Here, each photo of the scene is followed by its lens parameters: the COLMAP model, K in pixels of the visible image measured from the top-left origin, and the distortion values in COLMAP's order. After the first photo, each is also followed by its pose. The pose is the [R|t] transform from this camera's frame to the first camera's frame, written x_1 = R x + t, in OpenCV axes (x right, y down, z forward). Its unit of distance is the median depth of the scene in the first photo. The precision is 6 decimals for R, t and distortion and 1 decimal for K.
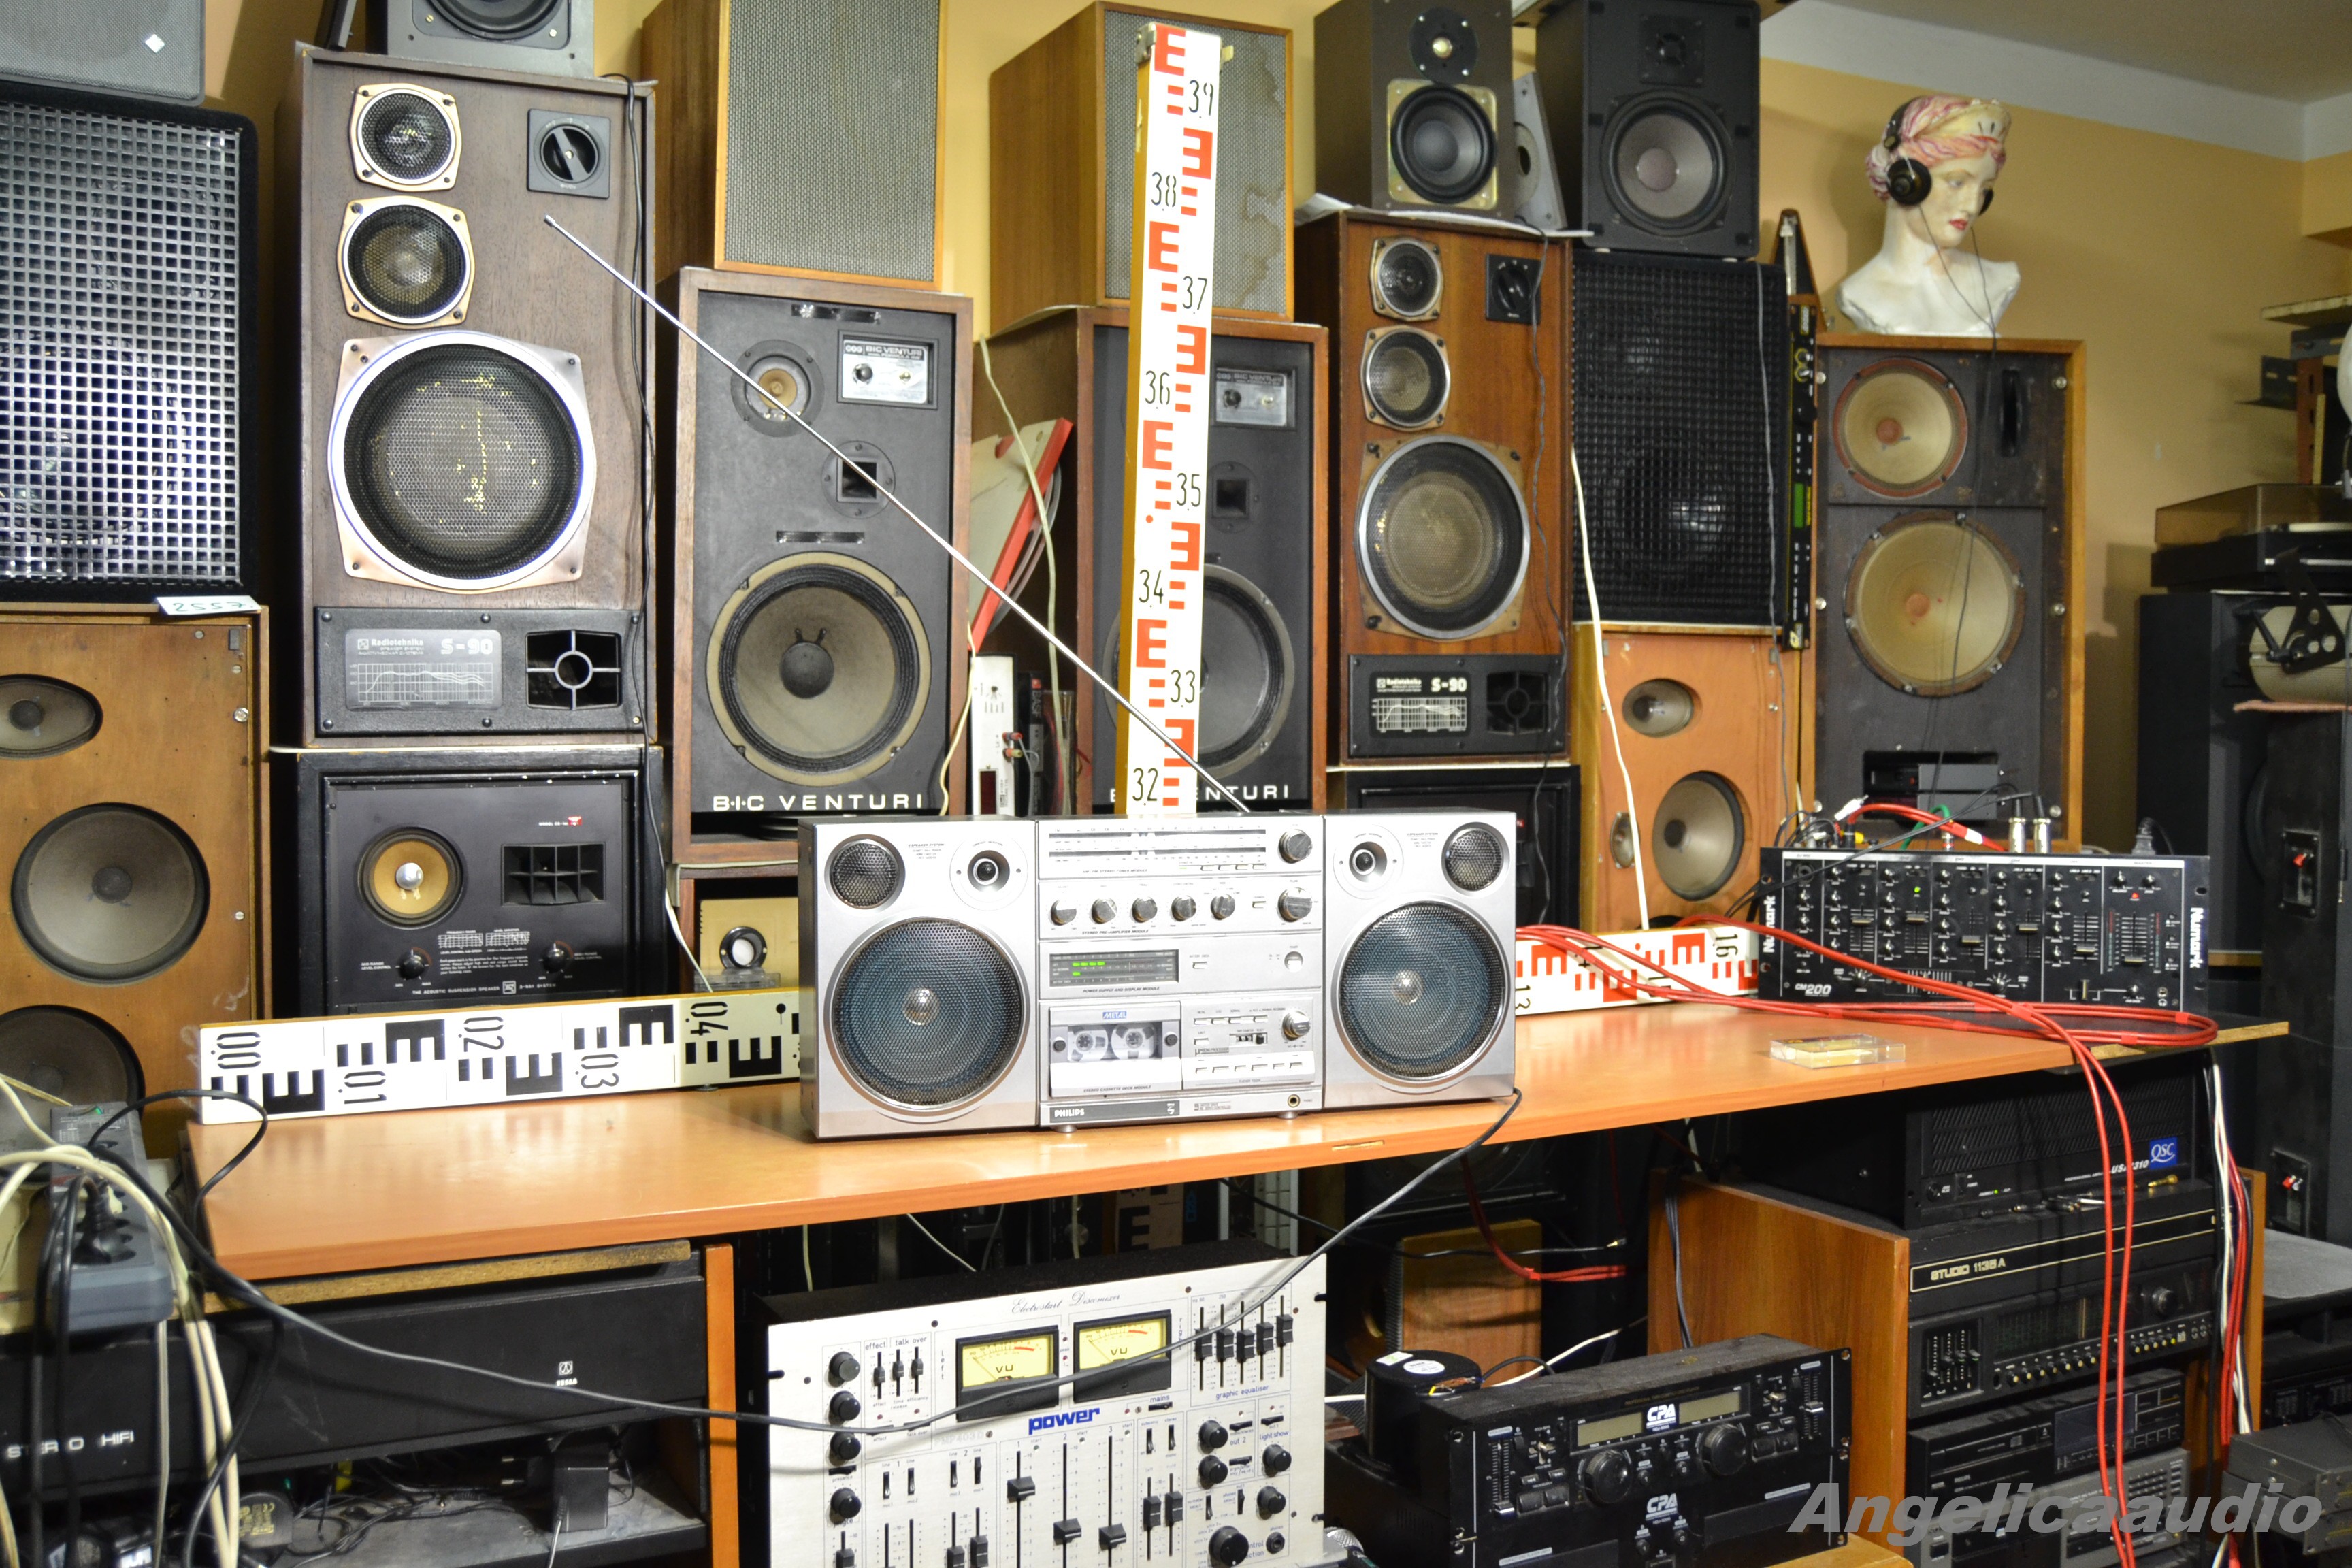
lens RADIAL K [[2118.9, 0, 1178.6], [0, 2118.9, 754.1], [0, 0, 1]] dist [-0.085456, 0.036344]
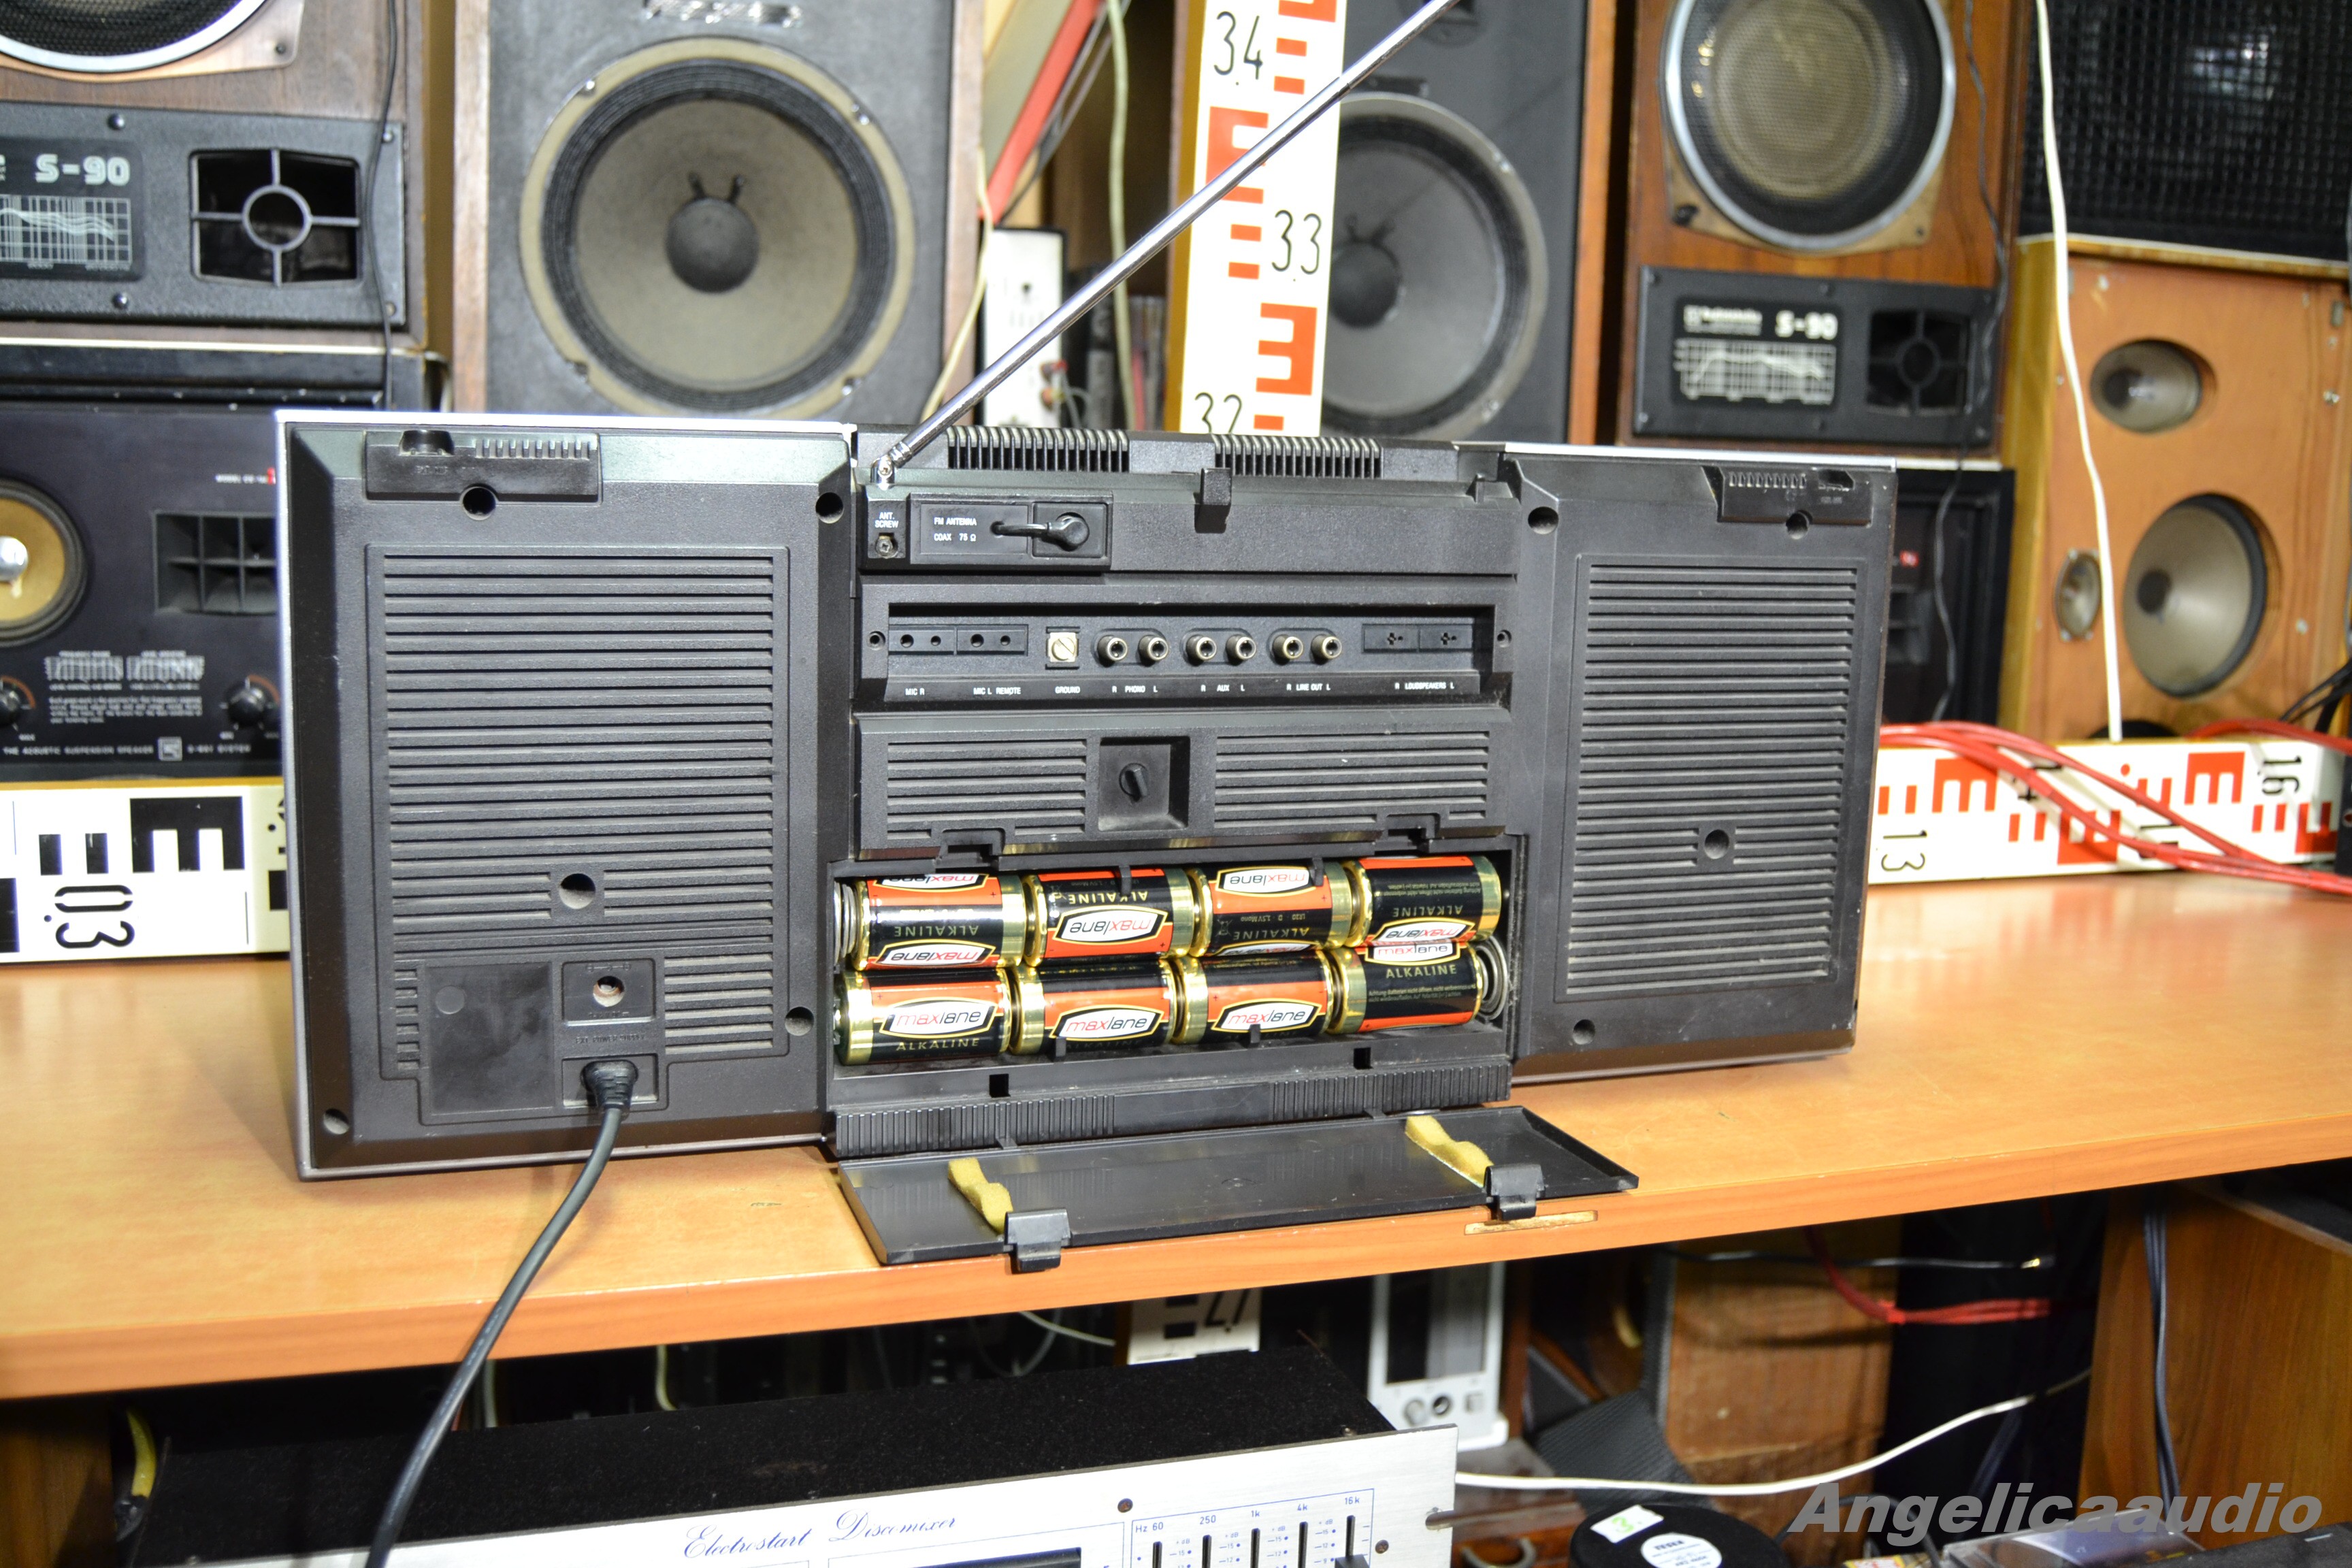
lens RADIAL K [[2101.2, 0, 1178.4], [0, 2101.2, 752.8], [0, 0, 1]] dist [-0.083630, 0.032401]
pose [[0.986991, 0.047717, -0.153533, 0.055039], [-0.031587, 0.993882, 0.105839, 0.037806], [0.157644, -0.099612, 0.982459, 0.434481]]
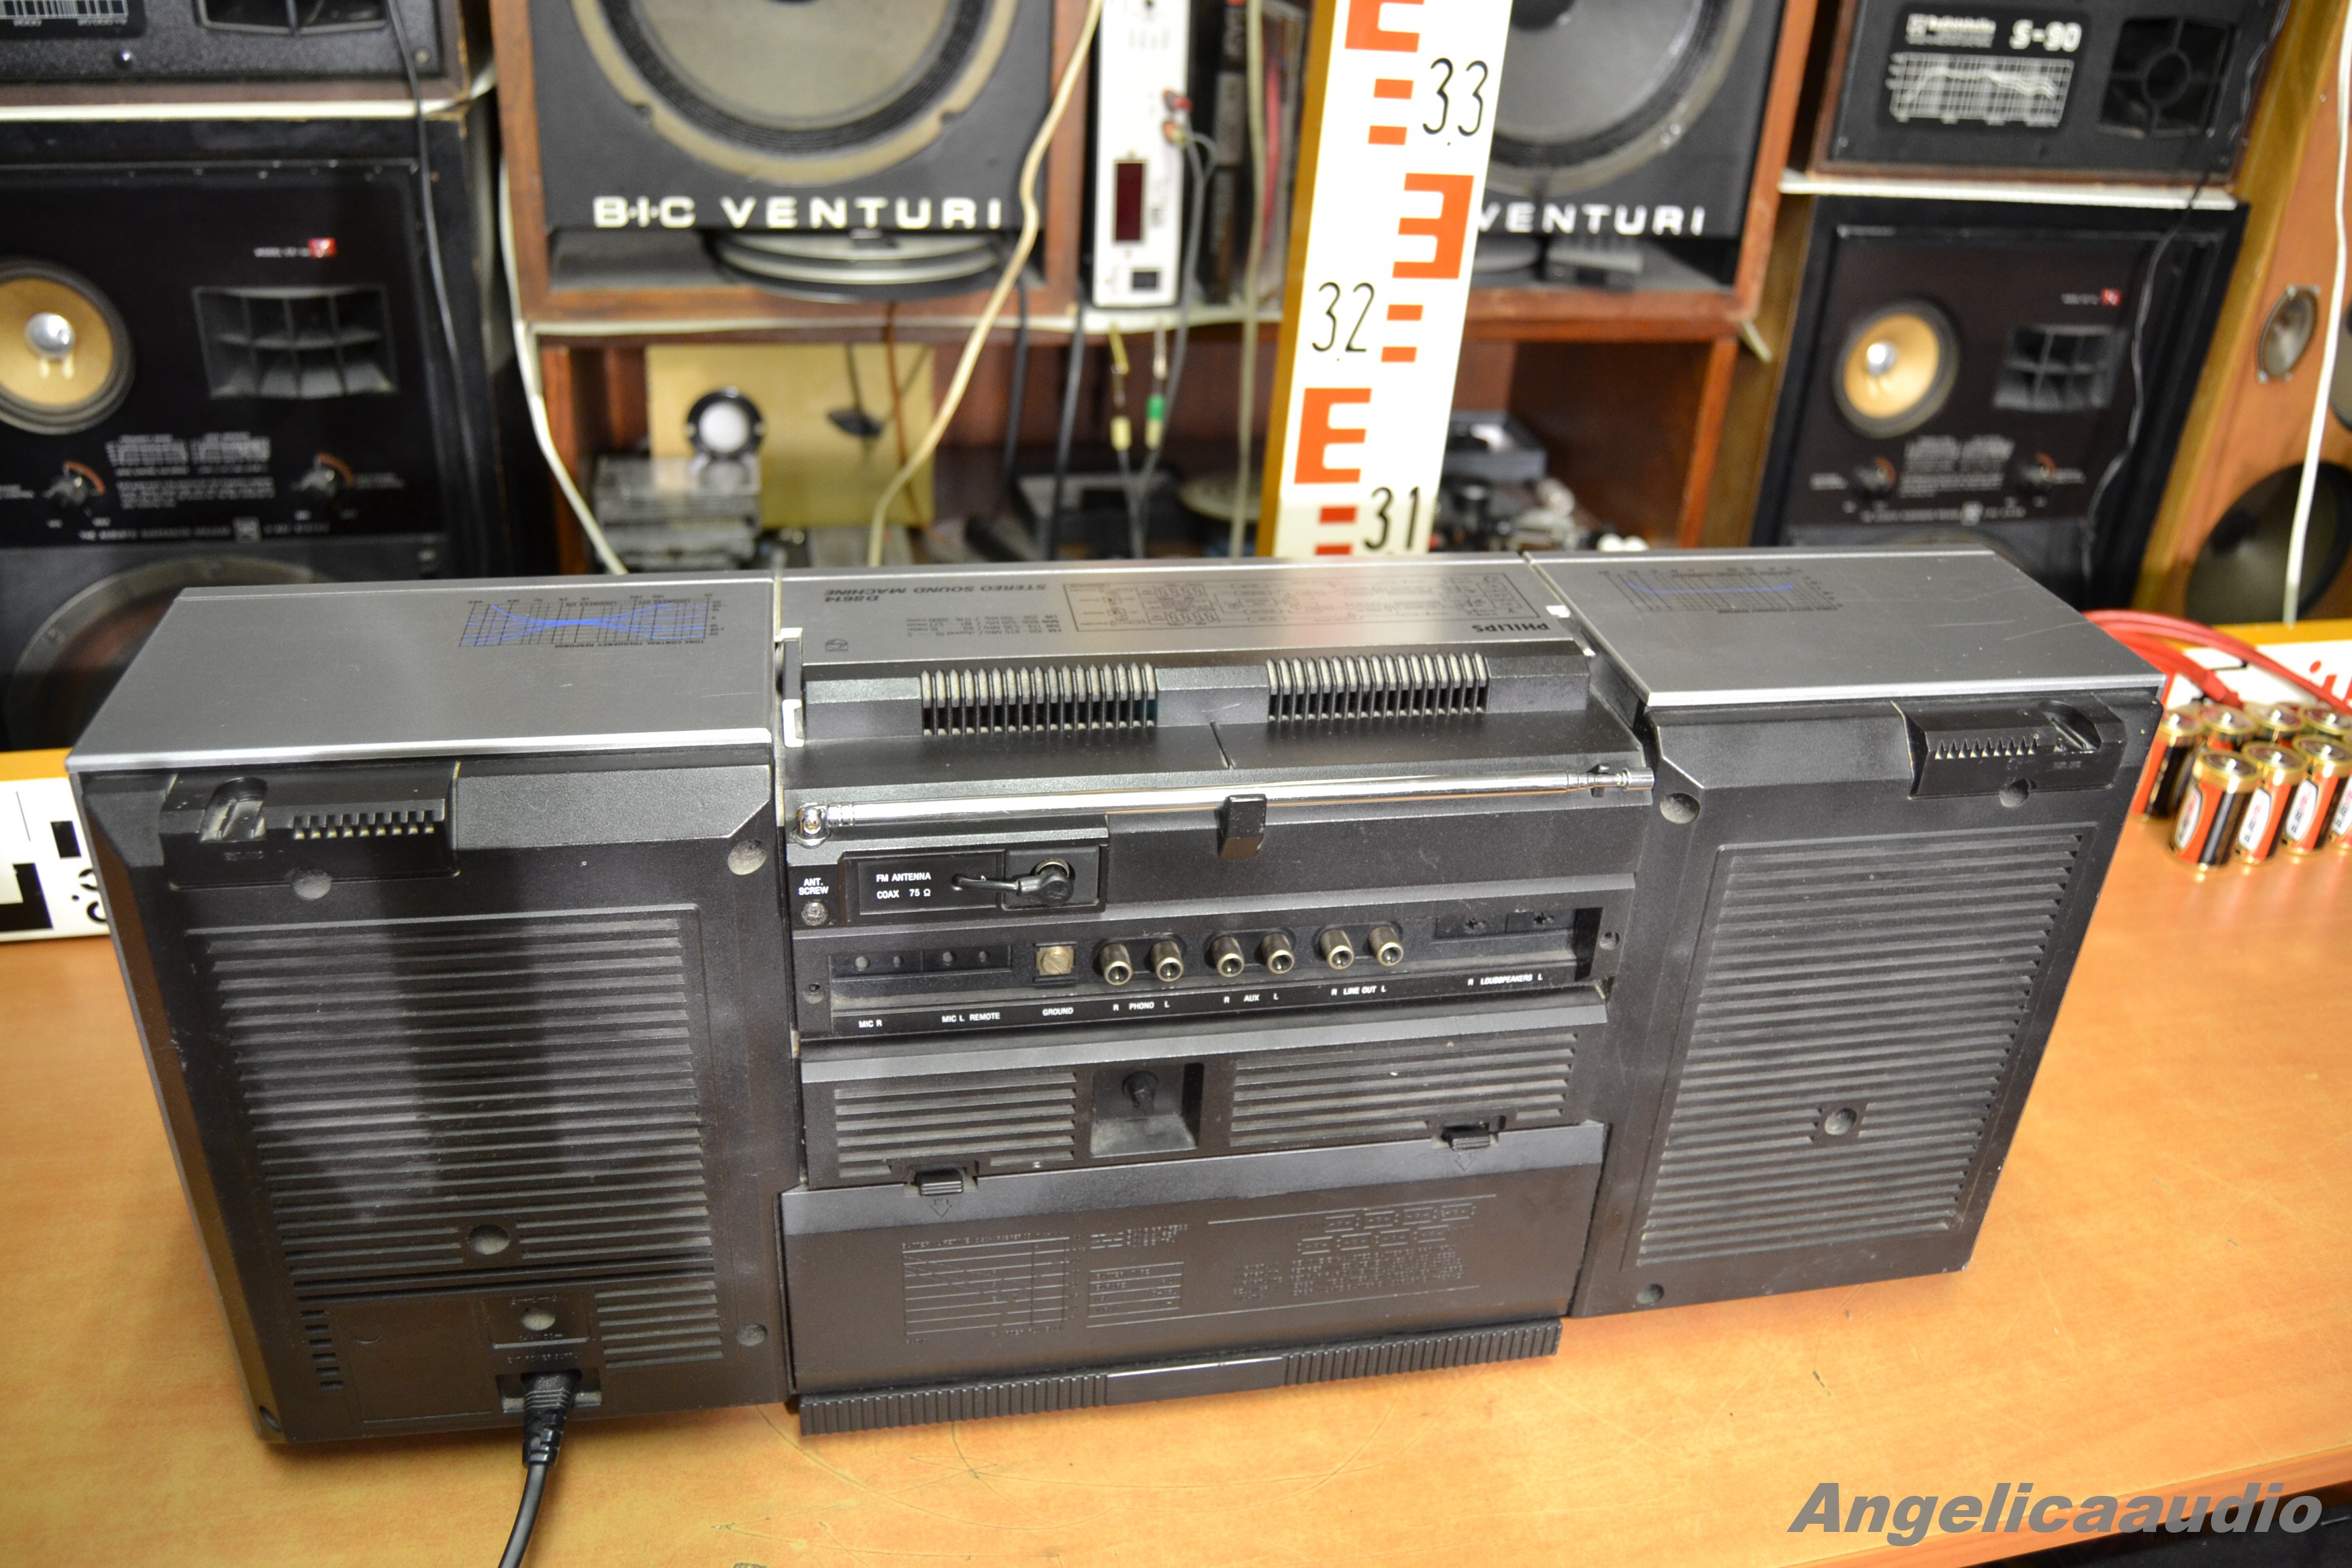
lens RADIAL K [[1844.6, 0, 1176.5], [0, 1844.6, 750.0], [0, 0, 1]] dist [-0.096730, 0.038802]
pose [[0.967570, 0.162831, -0.193118, 0.037485], [-0.061038, 0.892566, 0.446766, -0.070214], [0.245118, -0.420490, 0.873559, 0.561800]]
